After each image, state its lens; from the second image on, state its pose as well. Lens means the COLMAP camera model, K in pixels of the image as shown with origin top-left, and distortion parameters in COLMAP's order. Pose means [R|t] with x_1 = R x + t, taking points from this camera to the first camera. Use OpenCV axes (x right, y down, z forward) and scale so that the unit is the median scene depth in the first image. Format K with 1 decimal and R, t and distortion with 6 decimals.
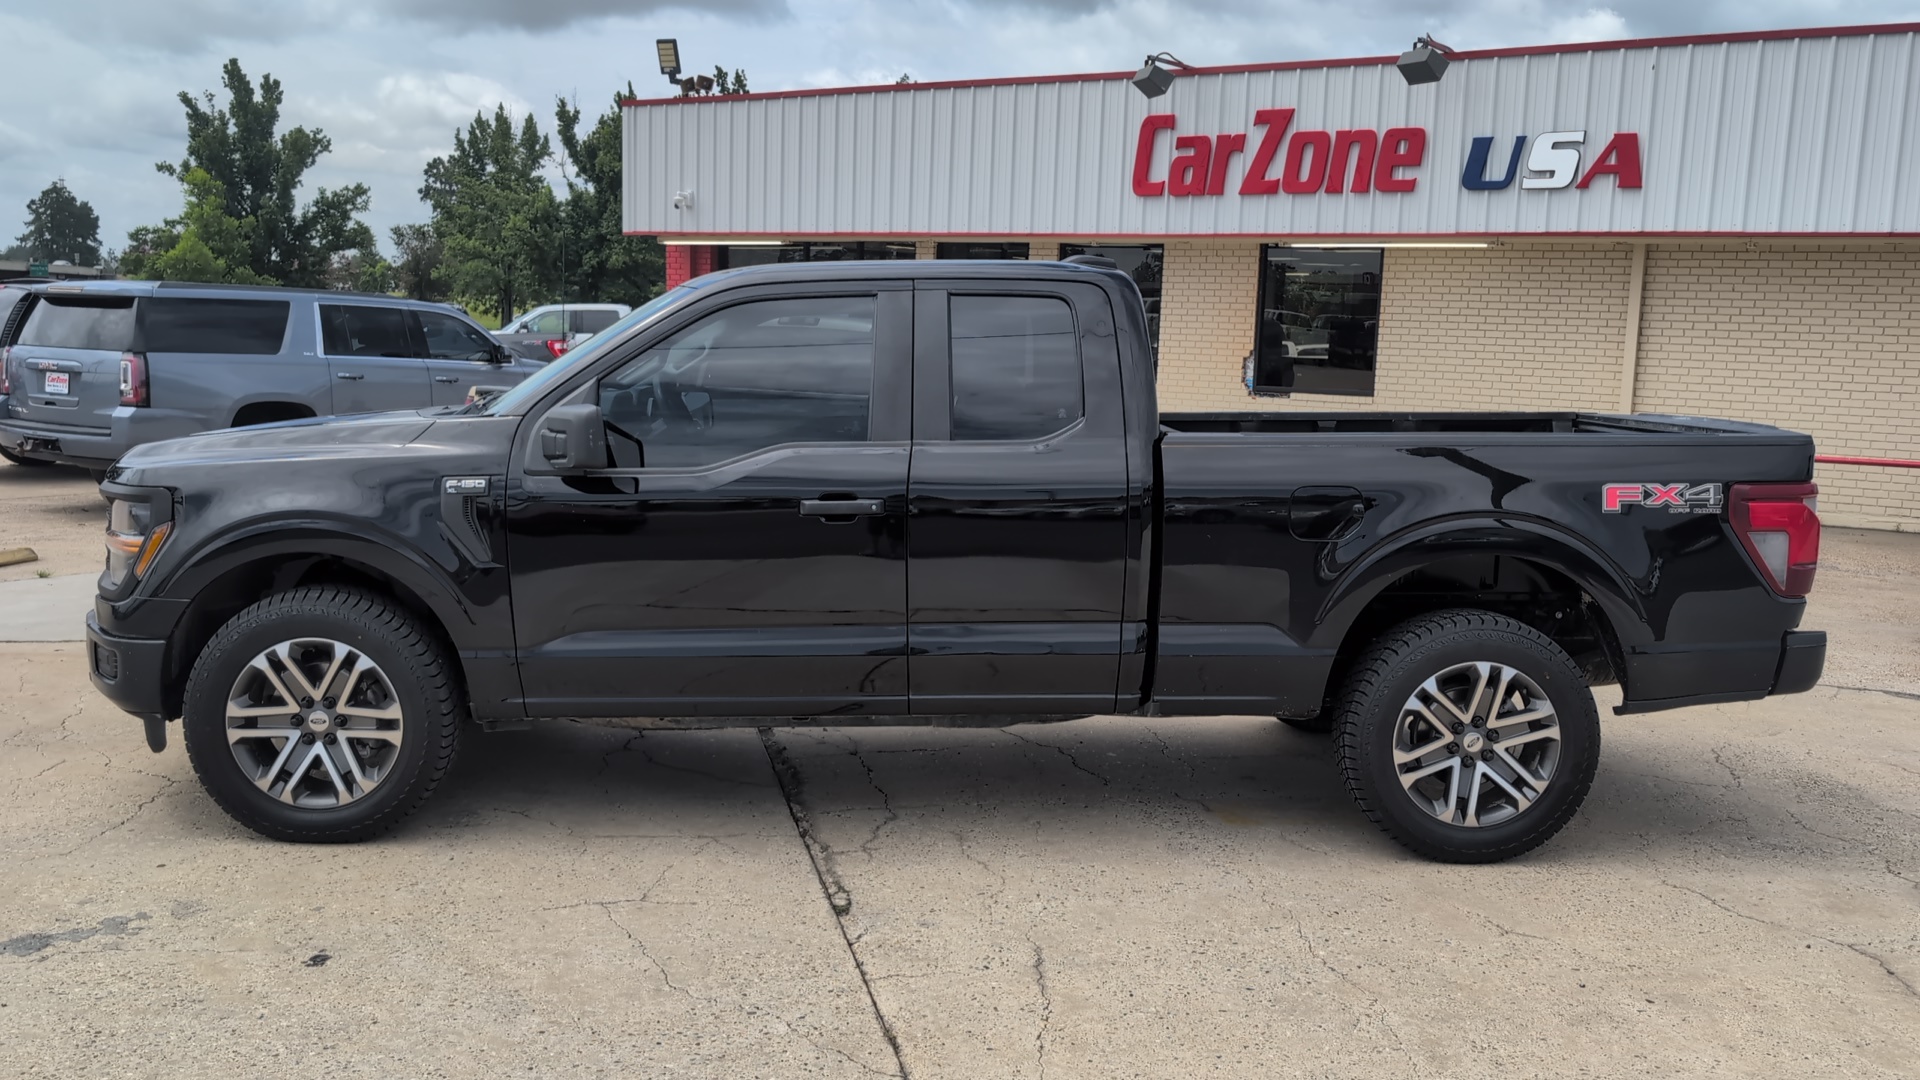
lens RADIAL K [[1614.8, 0, 970.0], [0, 1614.8, 541.8], [0, 0, 1]] dist [0.021027, -0.020022]
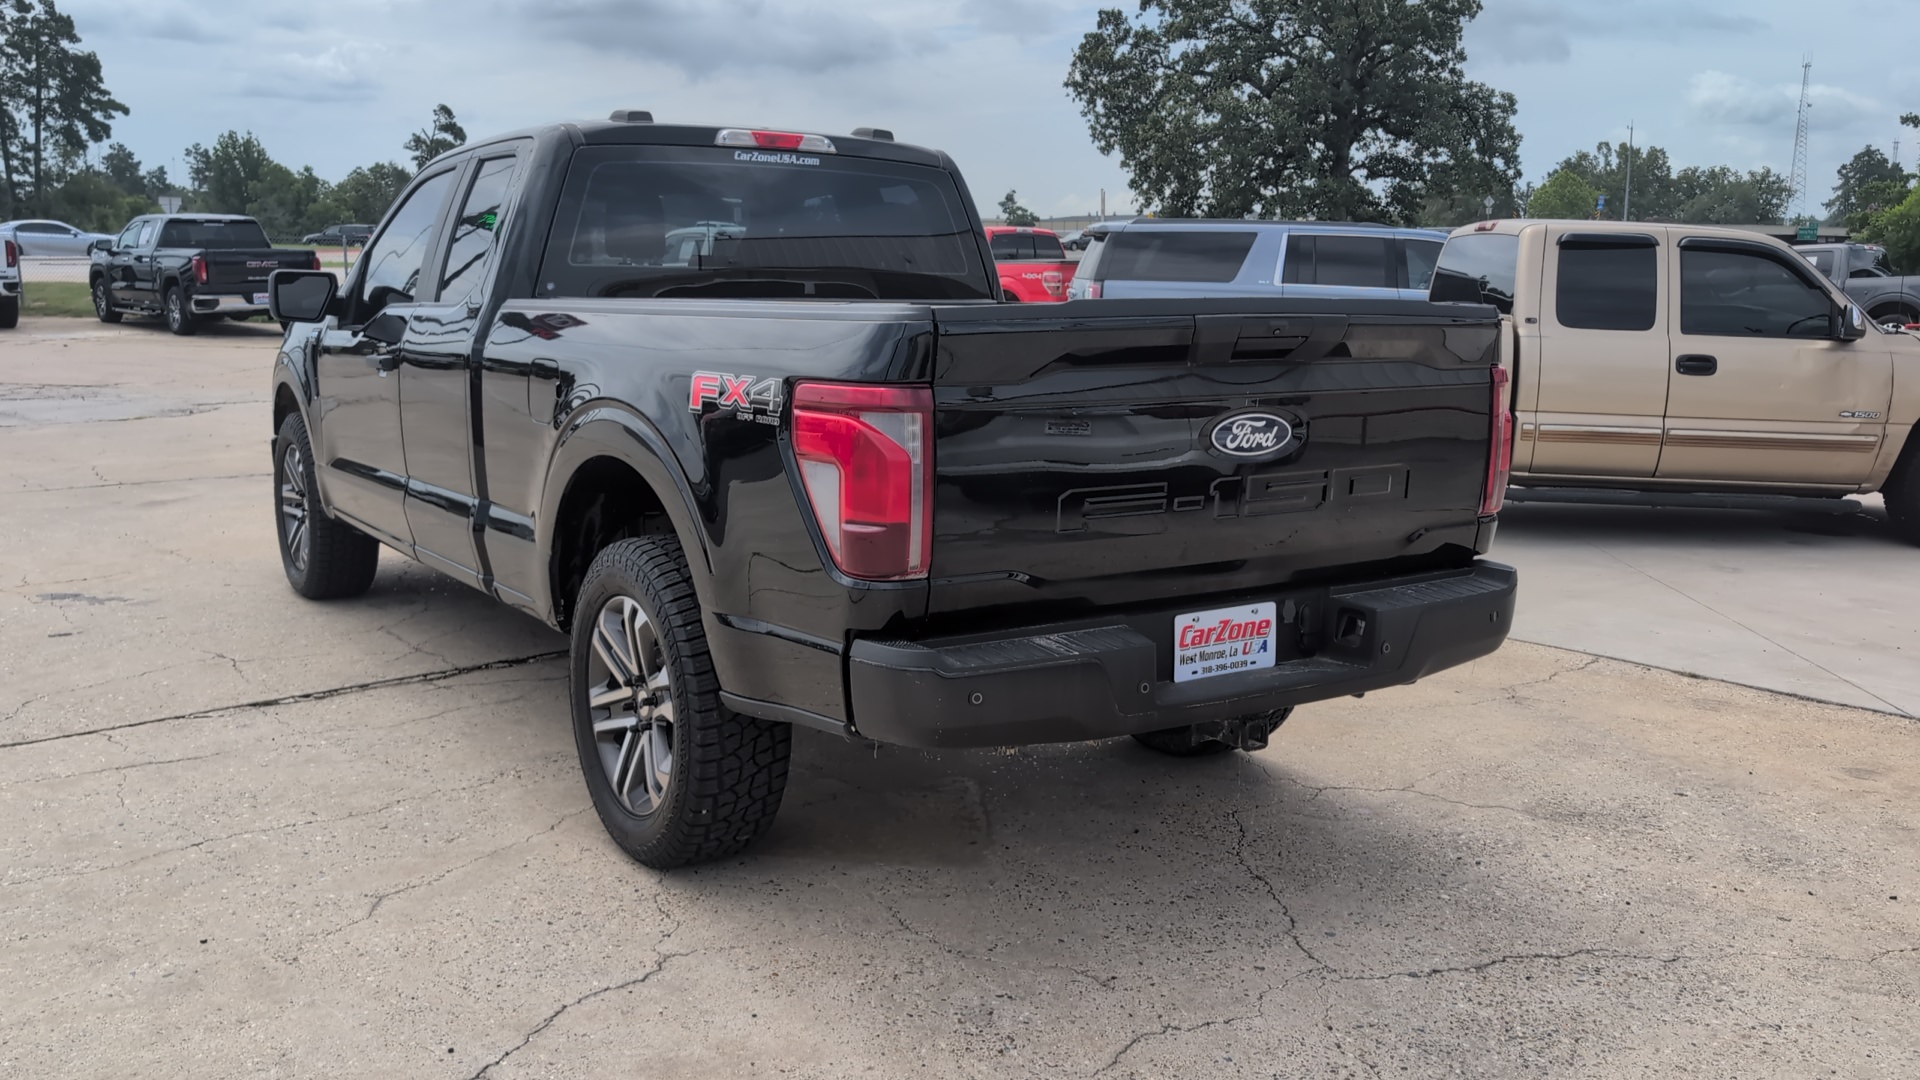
lens RADIAL K [[1614.8, 0, 966.3], [0, 1614.8, 540.2], [0, 0, 1]] dist [0.021027, -0.020022]
pose [[0.528510, 0.125178, -0.839647, 0.504467], [-0.108066, 0.990943, 0.079713, -0.015168], [0.842021, 0.048609, 0.537251, 0.350939]]
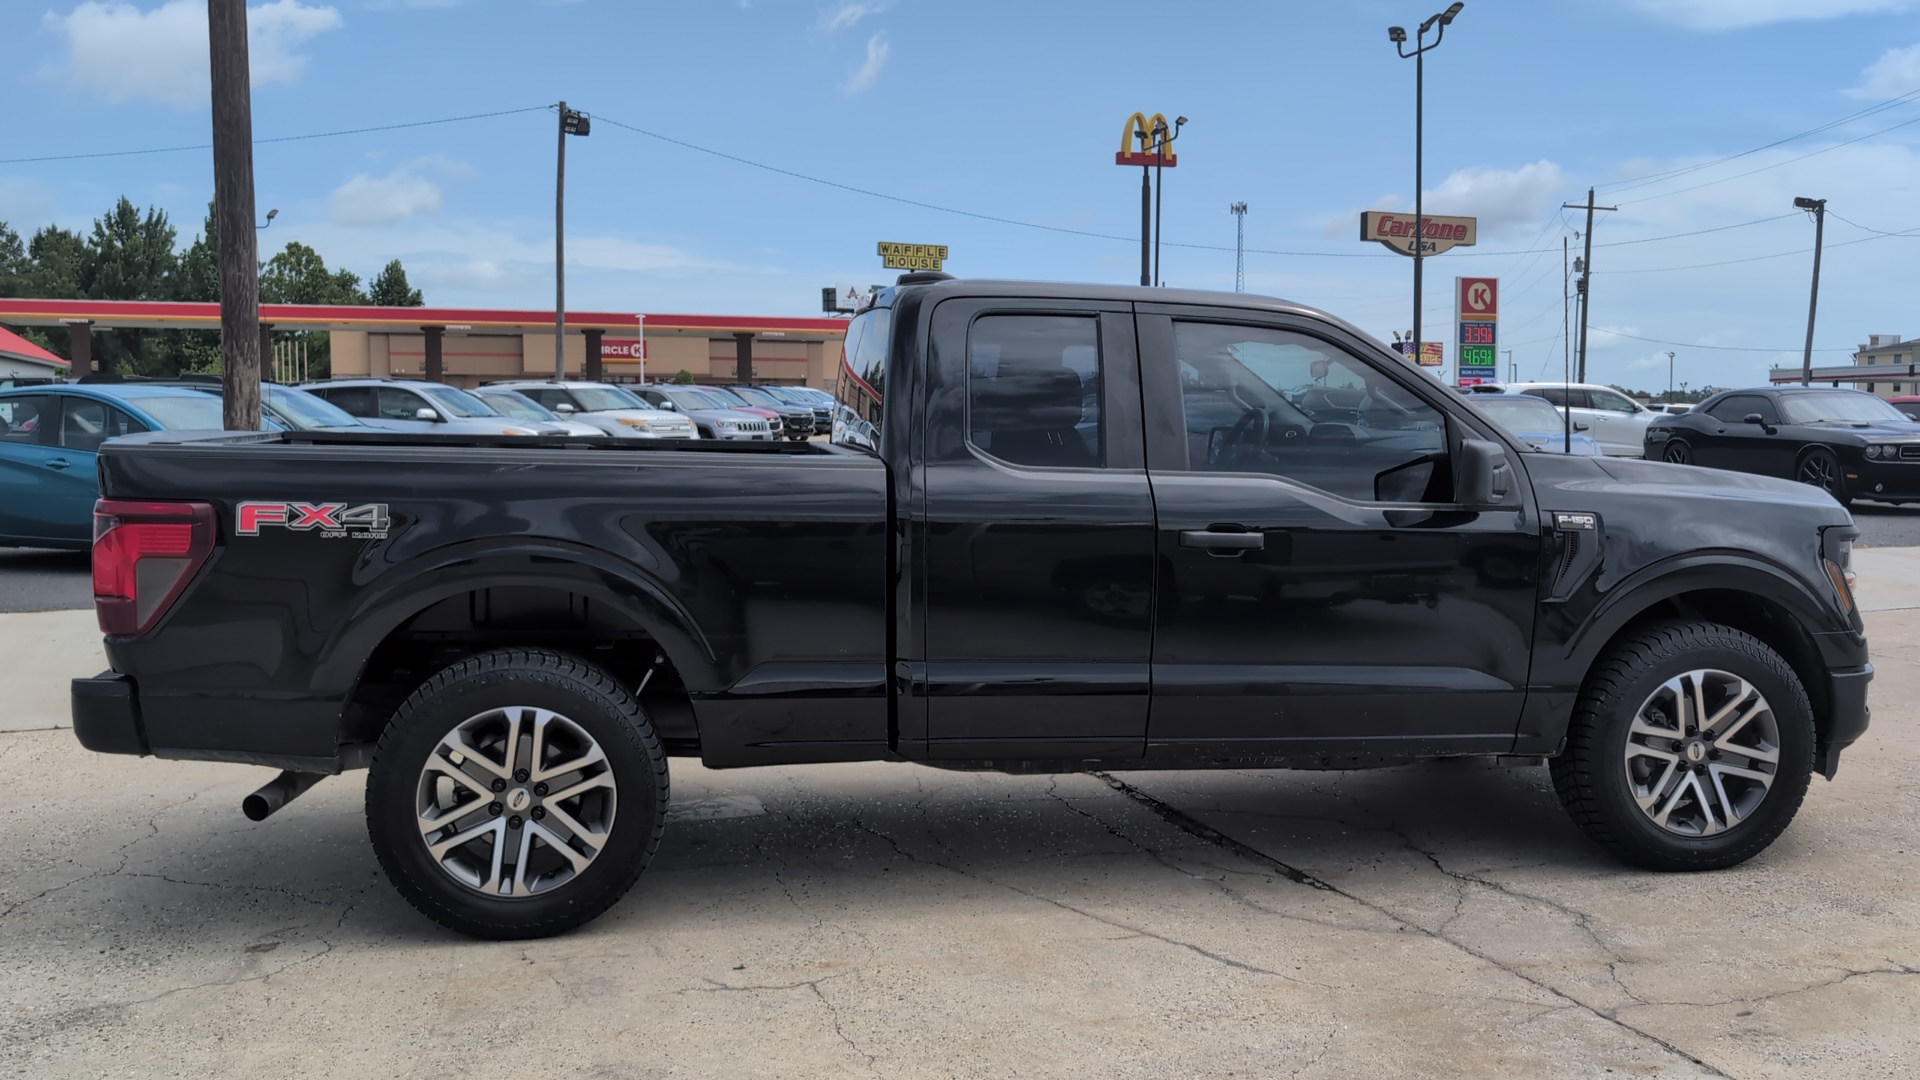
lens RADIAL K [[1614.8, 0, 967.9], [0, 1614.8, 548.3], [0, 0, 1]] dist [0.021027, -0.020022]
pose [[-0.990320, -0.015455, -0.137942, 0.088255], [-0.044581, 0.976545, 0.210647, -0.122481], [0.131451, 0.214758, -0.967781, 1.084832]]
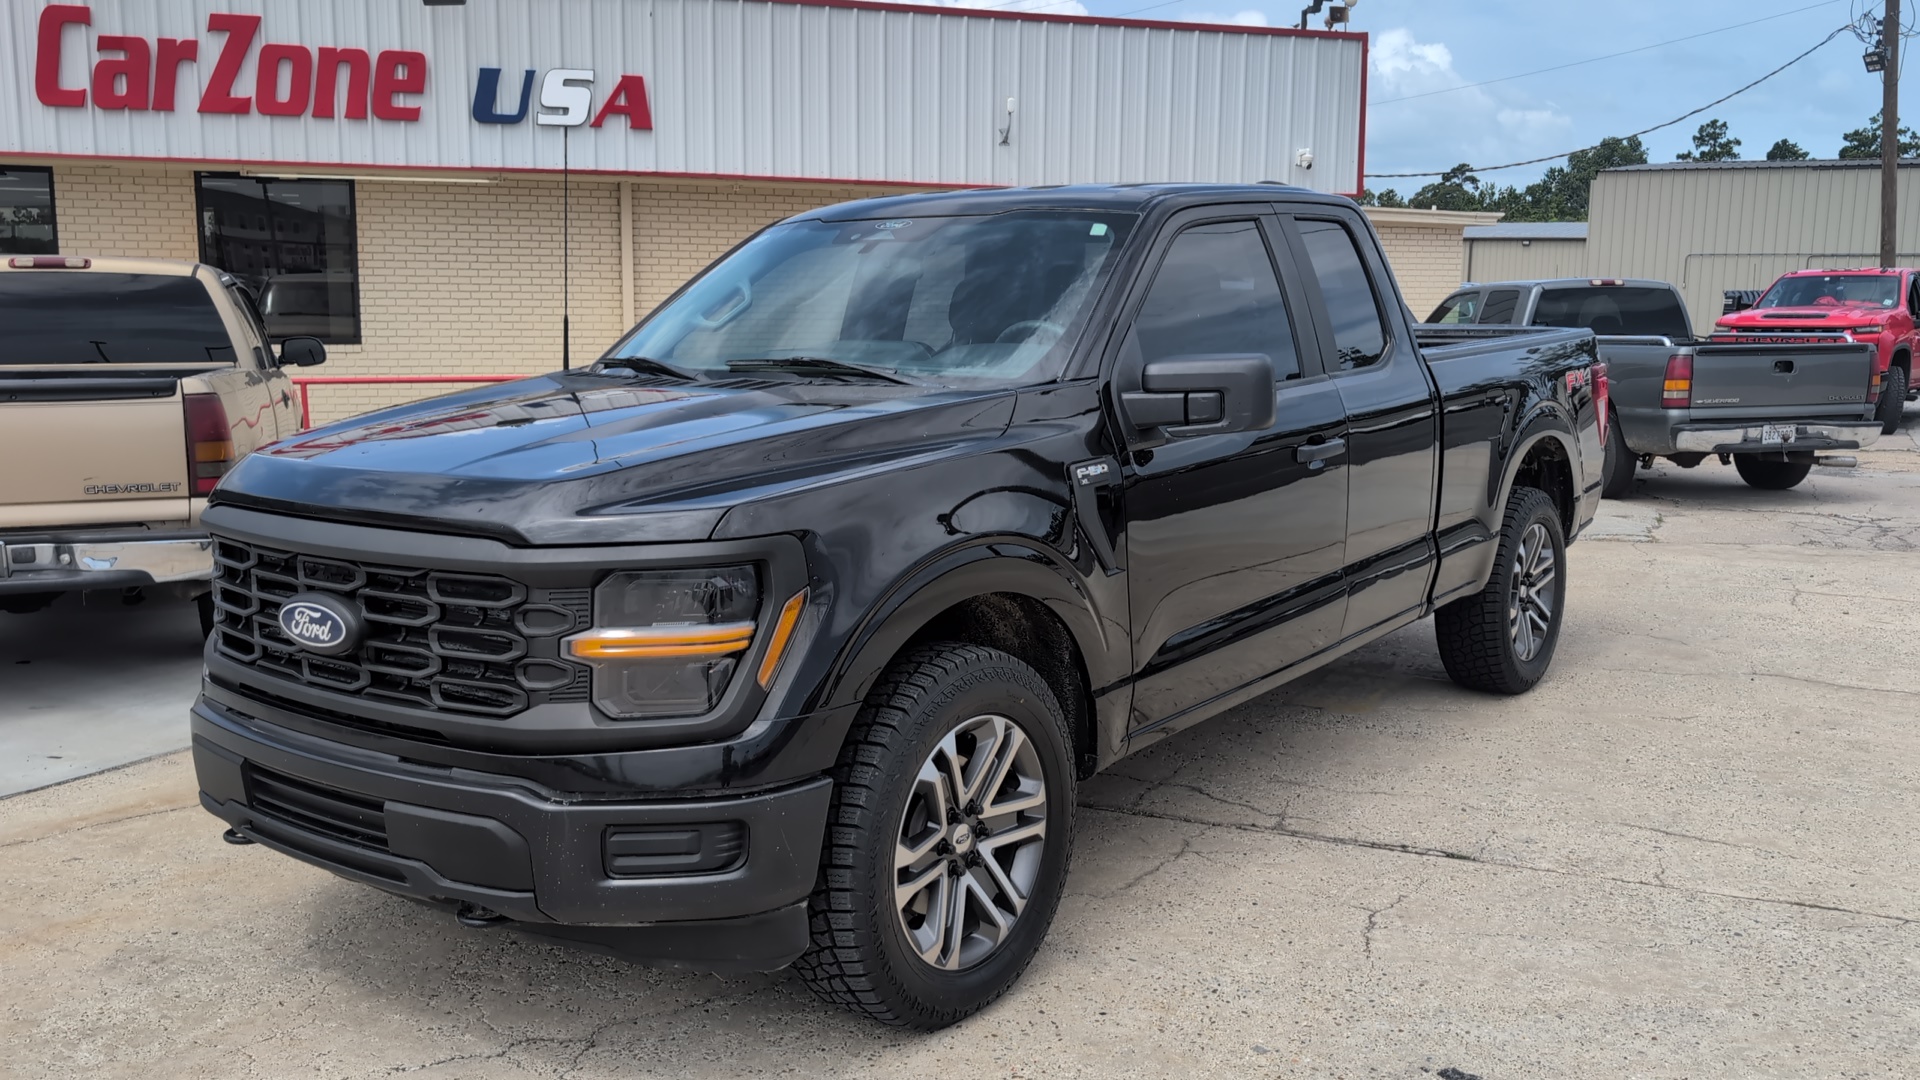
lens RADIAL K [[1614.8, 0, 972.1], [0, 1614.8, 536.8], [0, 0, 1]] dist [0.021027, -0.020022]
pose [[0.627981, -0.144415, 0.764712, -0.432360], [0.120044, 0.988846, 0.088162, -0.036646], [-0.768915, 0.036435, 0.638312, 0.263784]]
